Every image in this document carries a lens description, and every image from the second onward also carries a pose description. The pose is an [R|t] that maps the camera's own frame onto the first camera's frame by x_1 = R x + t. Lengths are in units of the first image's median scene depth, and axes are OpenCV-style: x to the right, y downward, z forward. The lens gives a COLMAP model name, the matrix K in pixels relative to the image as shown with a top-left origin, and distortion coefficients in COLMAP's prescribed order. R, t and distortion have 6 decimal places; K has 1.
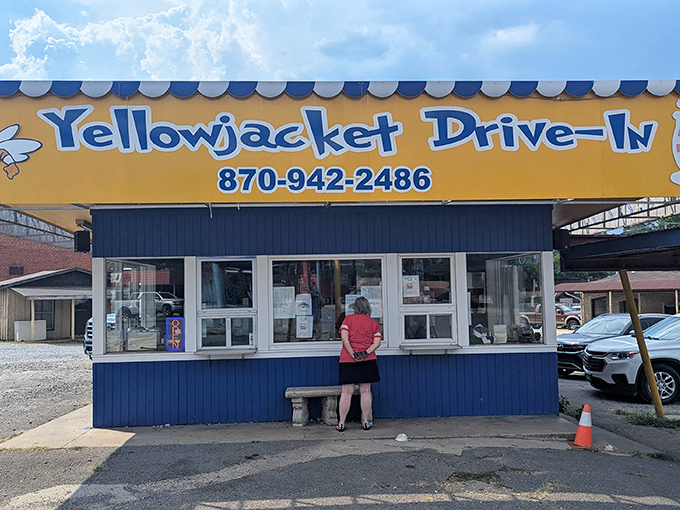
lens RADIAL K [[600.8, 0, 339.0], [0, 600.8, 260.2], [0, 0, 1]] dist [0.070952, -0.029264]
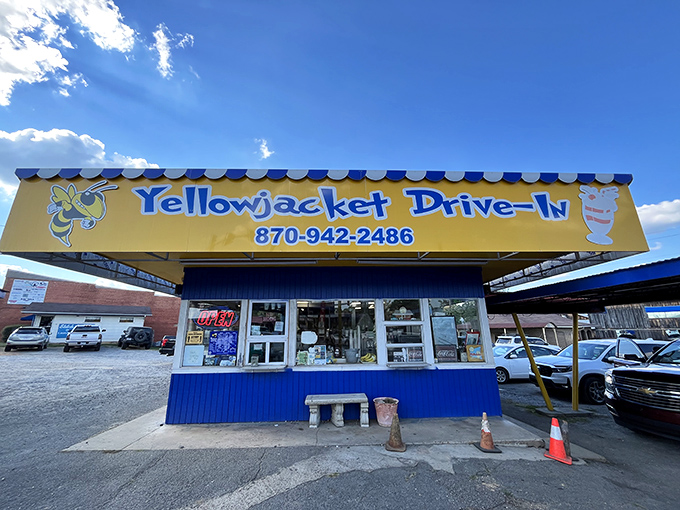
lens RADIAL K [[270.9, 0, 338.3], [0, 270.9, 254.9], [0, 0, 1]] dist [0.002123, 0.000826]
pose [[0.999899, 0.003784, -0.013704, -0.006564], [-0.006585, 0.977569, -0.210510, 0.034530], [0.012600, 0.210579, 0.977496, 0.412058]]
